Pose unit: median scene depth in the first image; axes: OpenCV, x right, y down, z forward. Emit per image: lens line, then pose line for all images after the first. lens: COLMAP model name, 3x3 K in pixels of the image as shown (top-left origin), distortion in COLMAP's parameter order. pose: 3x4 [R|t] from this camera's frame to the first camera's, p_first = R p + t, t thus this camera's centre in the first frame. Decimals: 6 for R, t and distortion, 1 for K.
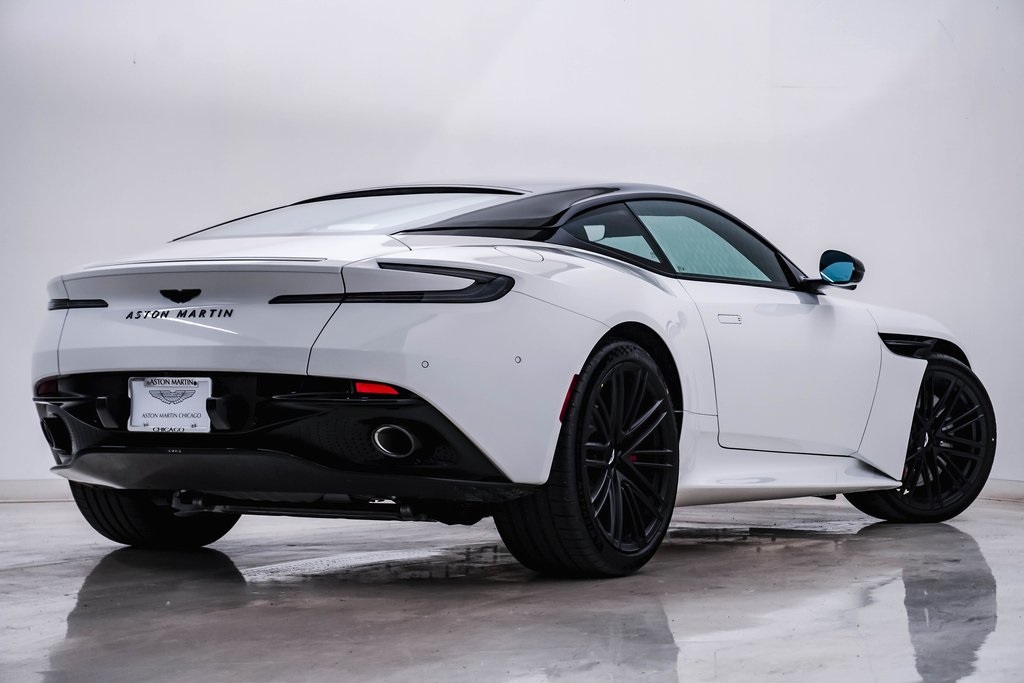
lens RADIAL K [[2185.4, 0, 509.6], [0, 2185.4, 340.3], [0, 0, 1]] dist [0.005109, 0.000000]
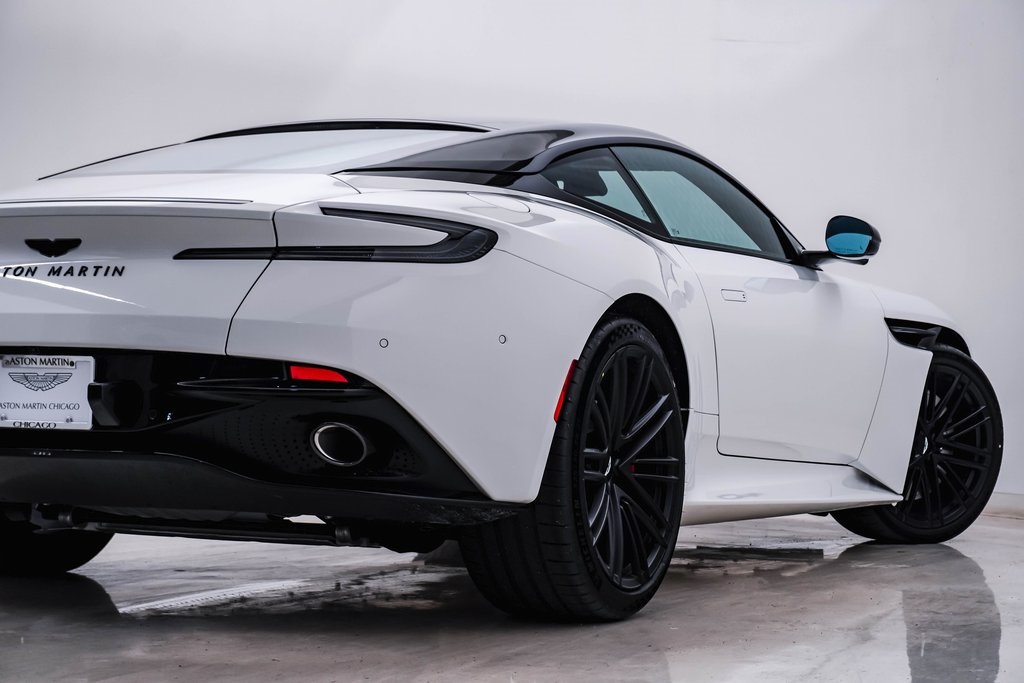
lens RADIAL K [[2185.4, 0, 512.0], [0, 2185.4, 346.1], [0, 0, 1]] dist [0.005109, 0.000000]
pose [[0.996781, 0.015838, 0.078588, -0.051761], [-0.016306, 0.999853, 0.005317, 0.007090], [-0.078493, -0.006581, 0.996893, 0.237567]]
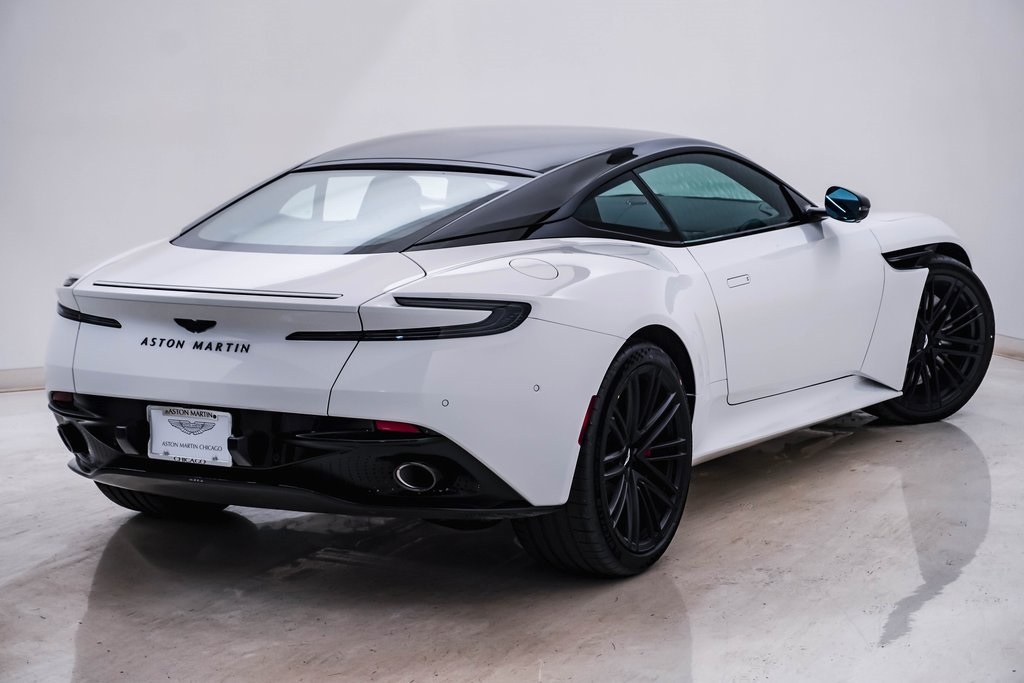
lens RADIAL K [[2185.4, 0, 514.7], [0, 2185.4, 344.2], [0, 0, 1]] dist [0.005109, 0.000000]
pose [[0.999622, -0.022138, 0.016289, -0.021644], [0.019188, 0.986417, 0.163138, -0.171912], [-0.019680, -0.162764, 0.986469, 0.013941]]
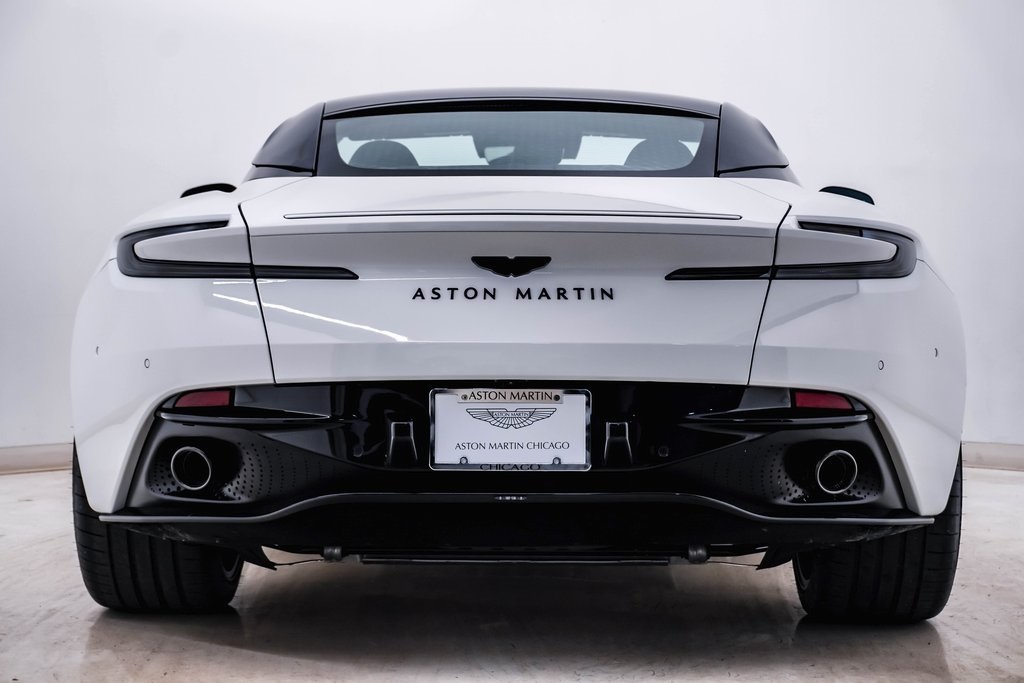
lens RADIAL K [[2185.4, 0, 507.9], [0, 2185.4, 343.2], [0, 0, 1]] dist [0.005109, 0.000000]
pose [[0.863991, -0.021663, 0.503041, -0.488940], [-0.009701, 0.998172, 0.059648, -0.036655], [-0.503414, -0.056415, 0.862202, 0.423957]]
